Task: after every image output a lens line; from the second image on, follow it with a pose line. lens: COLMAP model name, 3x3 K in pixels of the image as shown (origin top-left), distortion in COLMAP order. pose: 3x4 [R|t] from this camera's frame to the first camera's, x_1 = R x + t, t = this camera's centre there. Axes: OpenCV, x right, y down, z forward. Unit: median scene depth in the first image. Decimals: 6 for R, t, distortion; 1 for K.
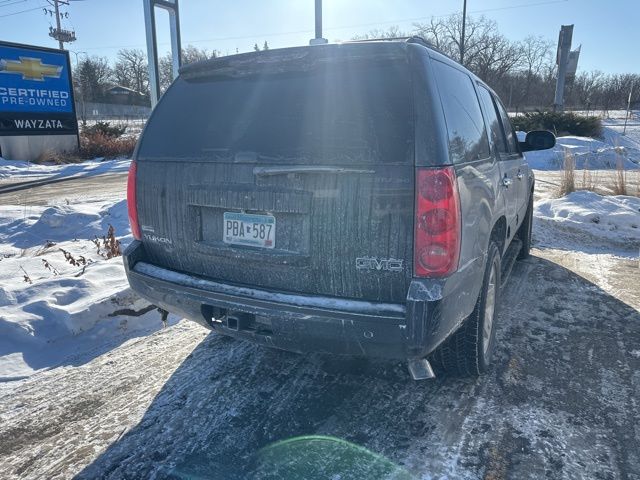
lens RADIAL K [[442.8, 0, 320.0], [0, 442.8, 240.0], [0, 0, 1]] dist [0.076800, -0.087690]
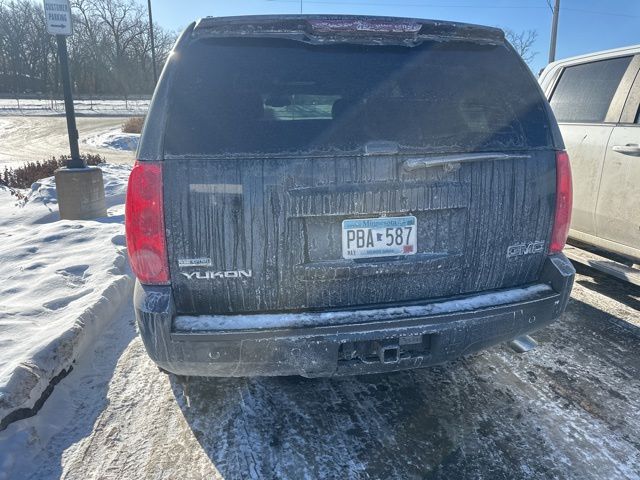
lens RADIAL K [[447.1, 0, 320.2], [0, 447.1, 239.2], [0, 0, 1]] dist [0.069512, -0.075800]
pose [[0.766902, -0.155388, 0.622668, -0.659576], [0.142631, 0.987248, 0.070699, -0.081457], [-0.625714, 0.034592, 0.779286, 0.374933]]
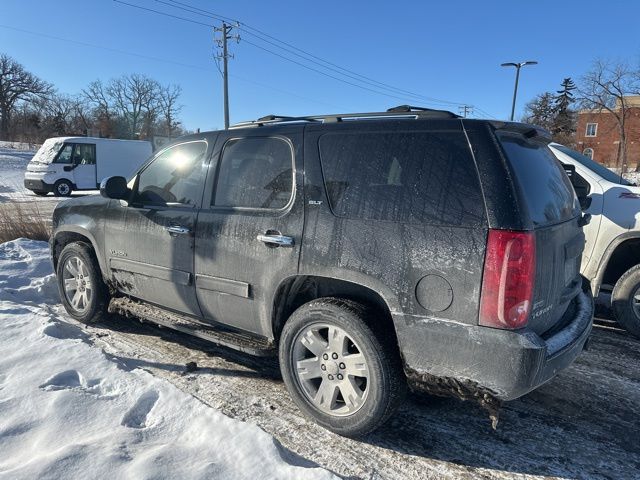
lens RADIAL K [[448.5, 0, 316.1], [0, 448.5, 246.9], [0, 0, 1]] dist [0.057714, -0.063416]
pose [[0.158942, -0.151865, 0.975538, -1.313168], [0.193100, 0.973797, 0.120133, -0.327709], [-0.968220, 0.169283, 0.184102, 1.255443]]
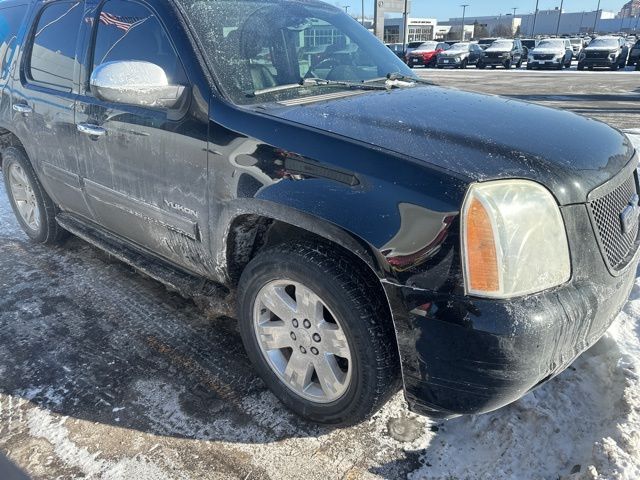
lens RADIAL K [[450.3, 0, 319.9], [0, 450.3, 244.6], [0, 0, 1]] dist [0.055647, -0.063918]
pose [[-0.206764, 0.391520, -0.896639, 1.605590], [-0.220519, 0.874212, 0.432579, -0.546360], [0.953216, 0.287168, -0.094418, 2.203078]]
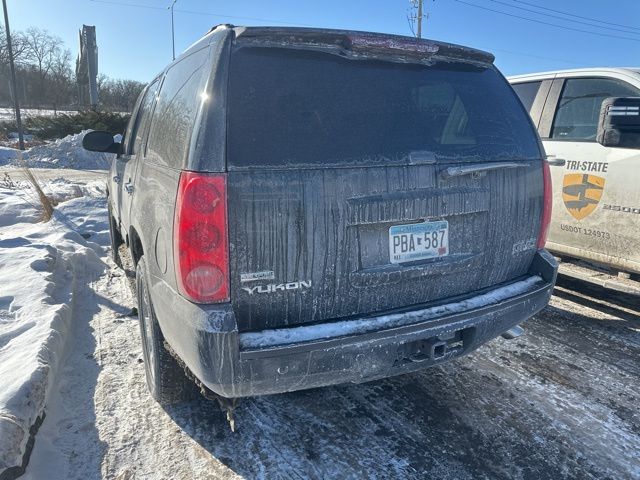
lens RADIAL K [[449.9, 0, 320.0], [0, 449.9, 240.0], [0, 0, 1]] dist [0.057976, -0.071362]
pose [[0.573392, -0.172305, 0.800957, -0.850469], [0.174833, 0.980849, 0.085844, -0.117841], [-0.800409, 0.090811, 0.592536, 0.554103]]
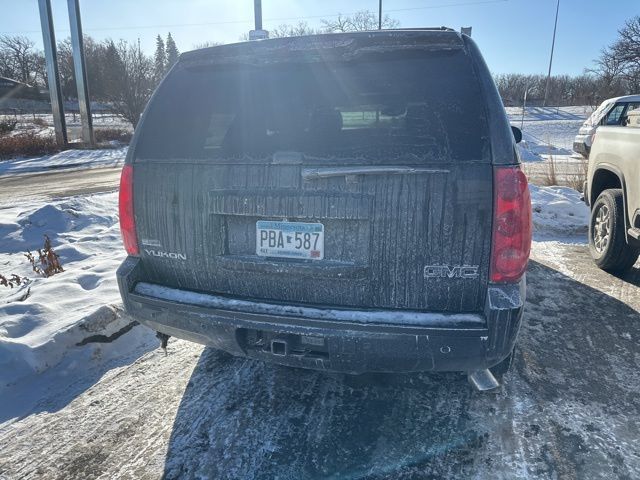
lens RADIAL K [[443.9, 0, 321.3], [0, 443.9, 237.8], [0, 0, 1]] dist [0.069411, -0.074880]
pose [[0.981597, -0.048377, 0.184737, -0.227935], [0.047499, 0.998829, 0.009177, -0.028105], [-0.184965, -0.000233, 0.982745, 0.106853]]
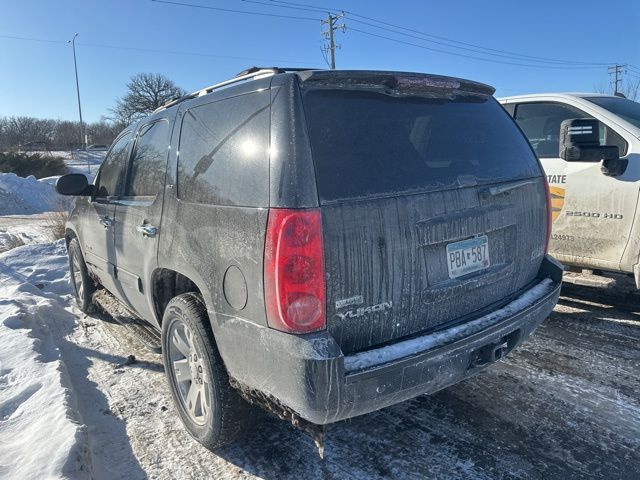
lens RADIAL K [[450.4, 0, 323.0], [0, 450.4, 242.5], [0, 0, 1]] dist [0.056186, -0.064468]
pose [[0.413705, -0.173470, 0.893731, -1.004378], [0.248324, 0.965957, 0.072541, -0.173637], [-0.875890, 0.191924, 0.442698, 0.730150]]
